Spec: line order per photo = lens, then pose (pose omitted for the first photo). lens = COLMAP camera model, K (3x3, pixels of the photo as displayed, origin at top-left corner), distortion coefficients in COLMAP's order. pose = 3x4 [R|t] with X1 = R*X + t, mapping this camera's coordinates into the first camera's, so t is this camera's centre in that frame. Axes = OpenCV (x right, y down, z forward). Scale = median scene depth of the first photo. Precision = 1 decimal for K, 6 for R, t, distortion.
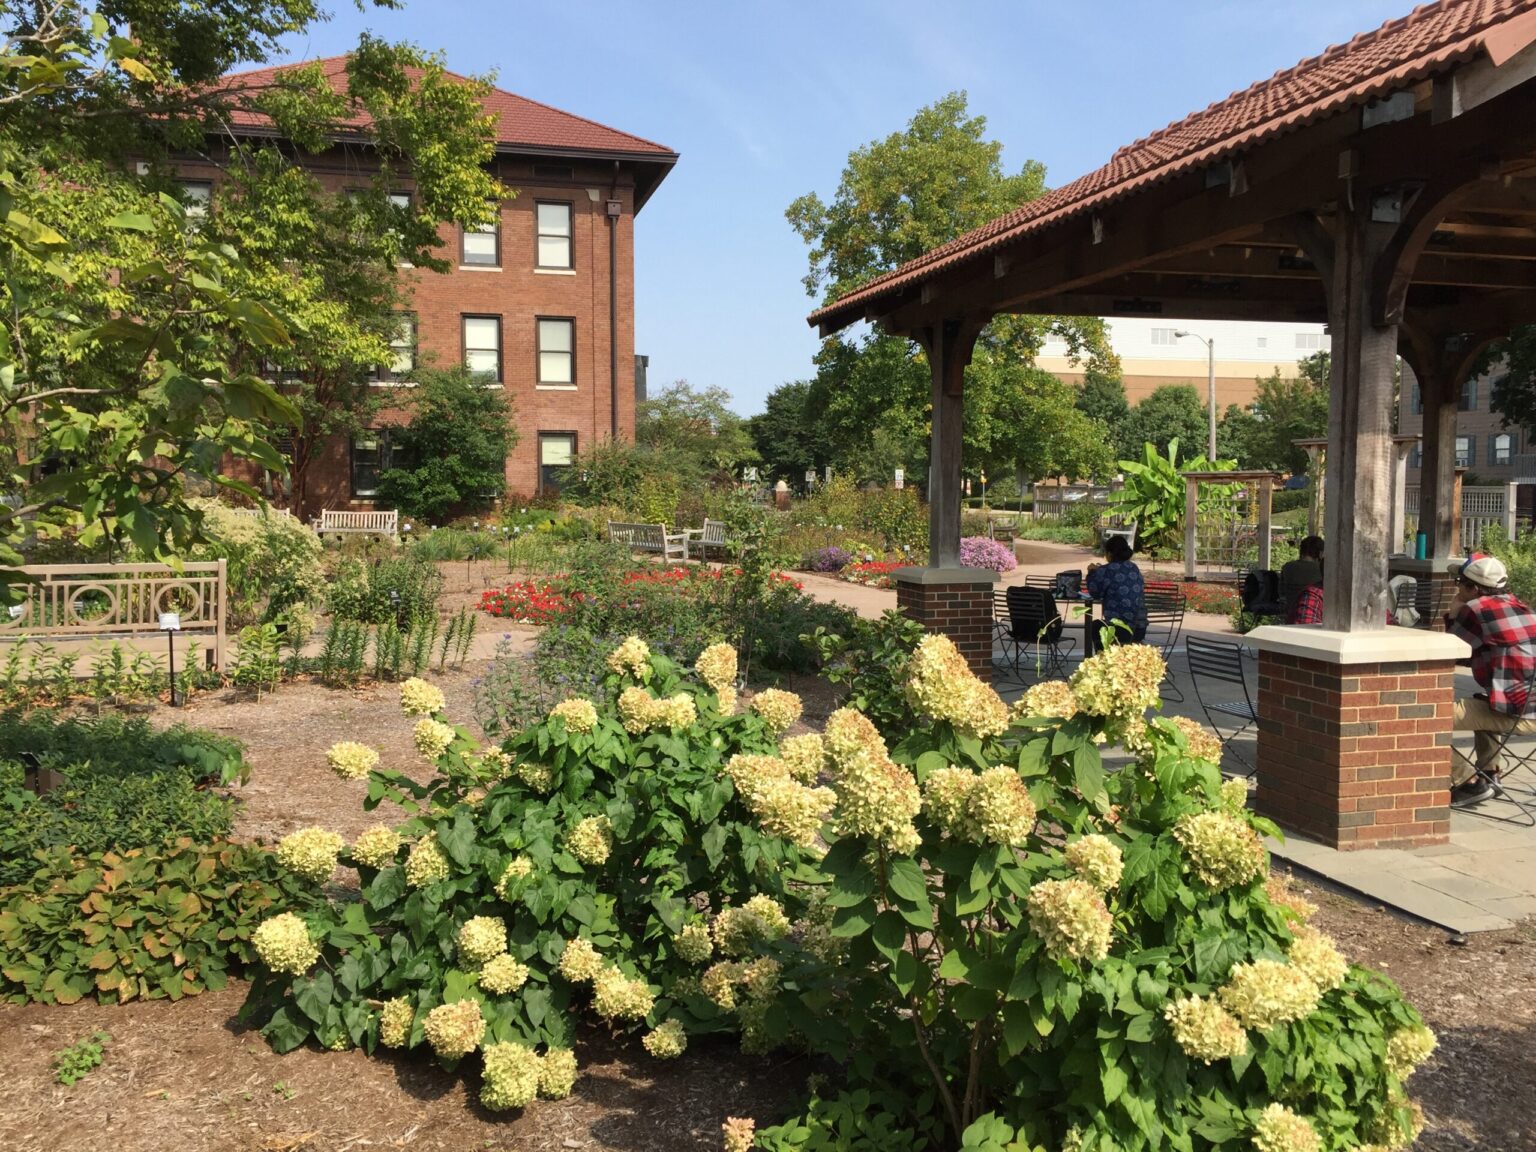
lens RADIAL K [[1278.6, 0, 768.3], [0, 1278.6, 571.9], [0, 0, 1]] dist [0.017980, -0.009618]
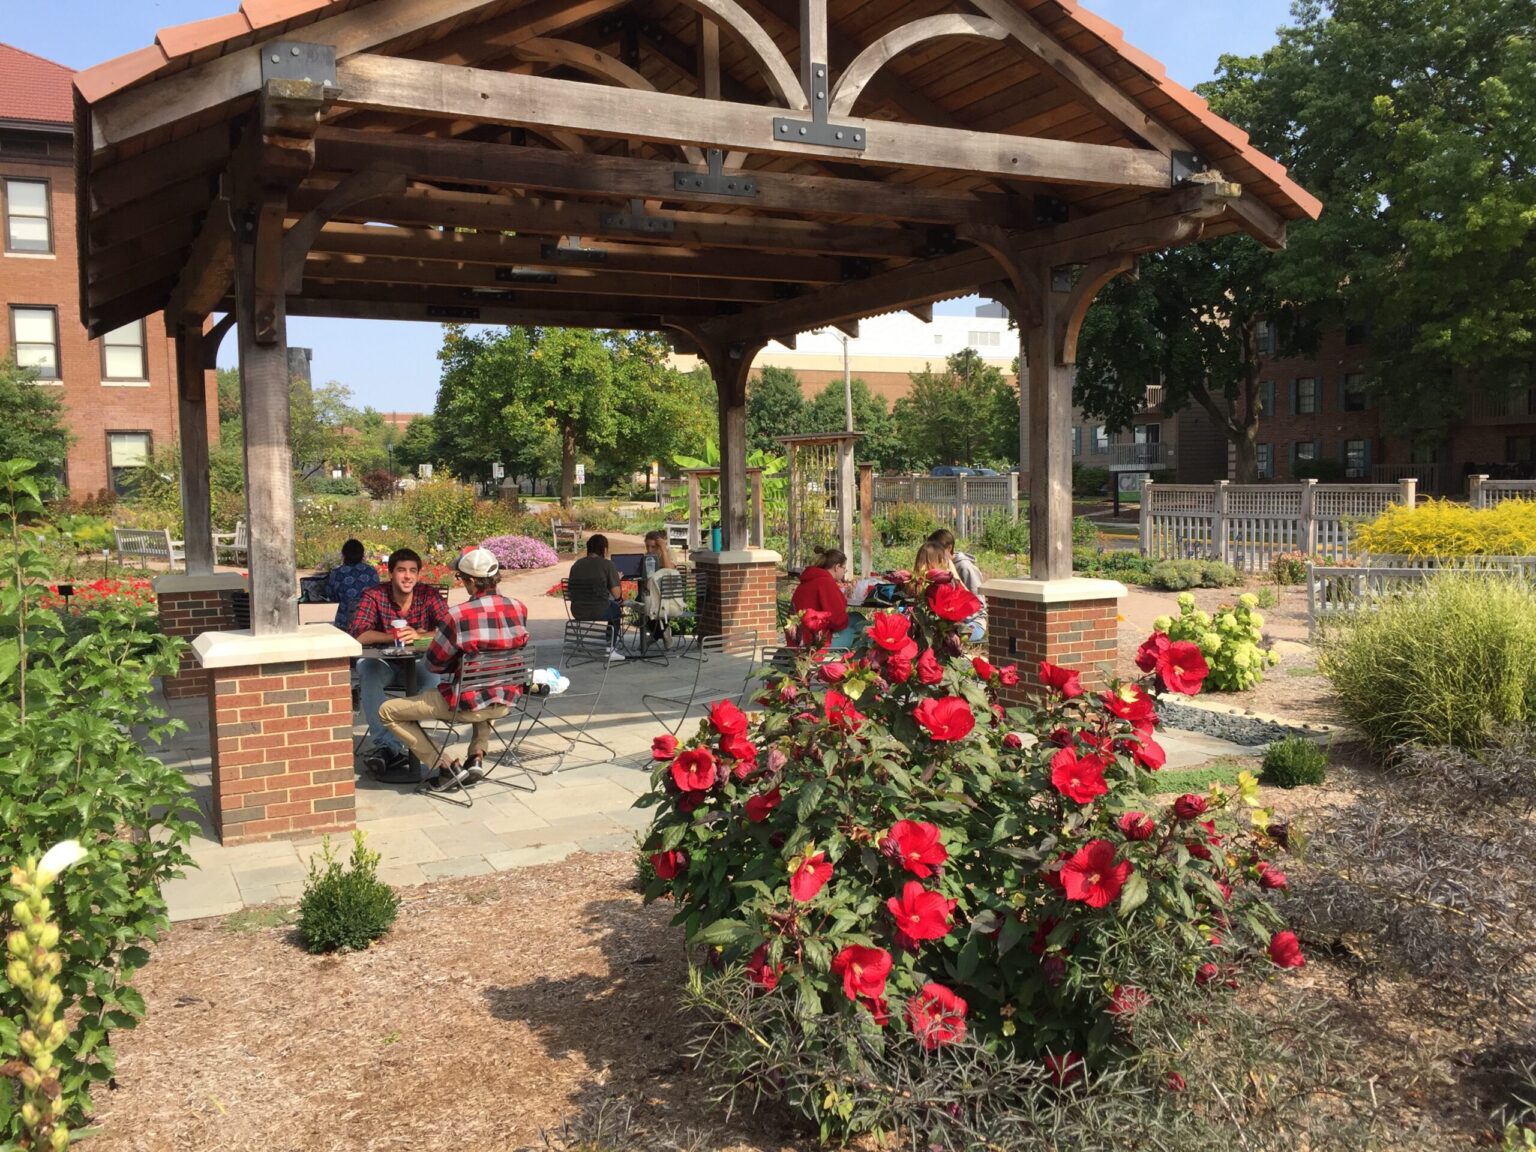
lens RADIAL K [[1278.6, 0, 772.4], [0, 1278.6, 568.0], [0, 0, 1]] dist [0.017980, -0.009618]
pose [[0.979814, -0.029744, 0.197687, 0.109960], [0.029224, 0.999558, 0.005544, -0.000358], [-0.197765, 0.000345, 0.980249, -0.018565]]
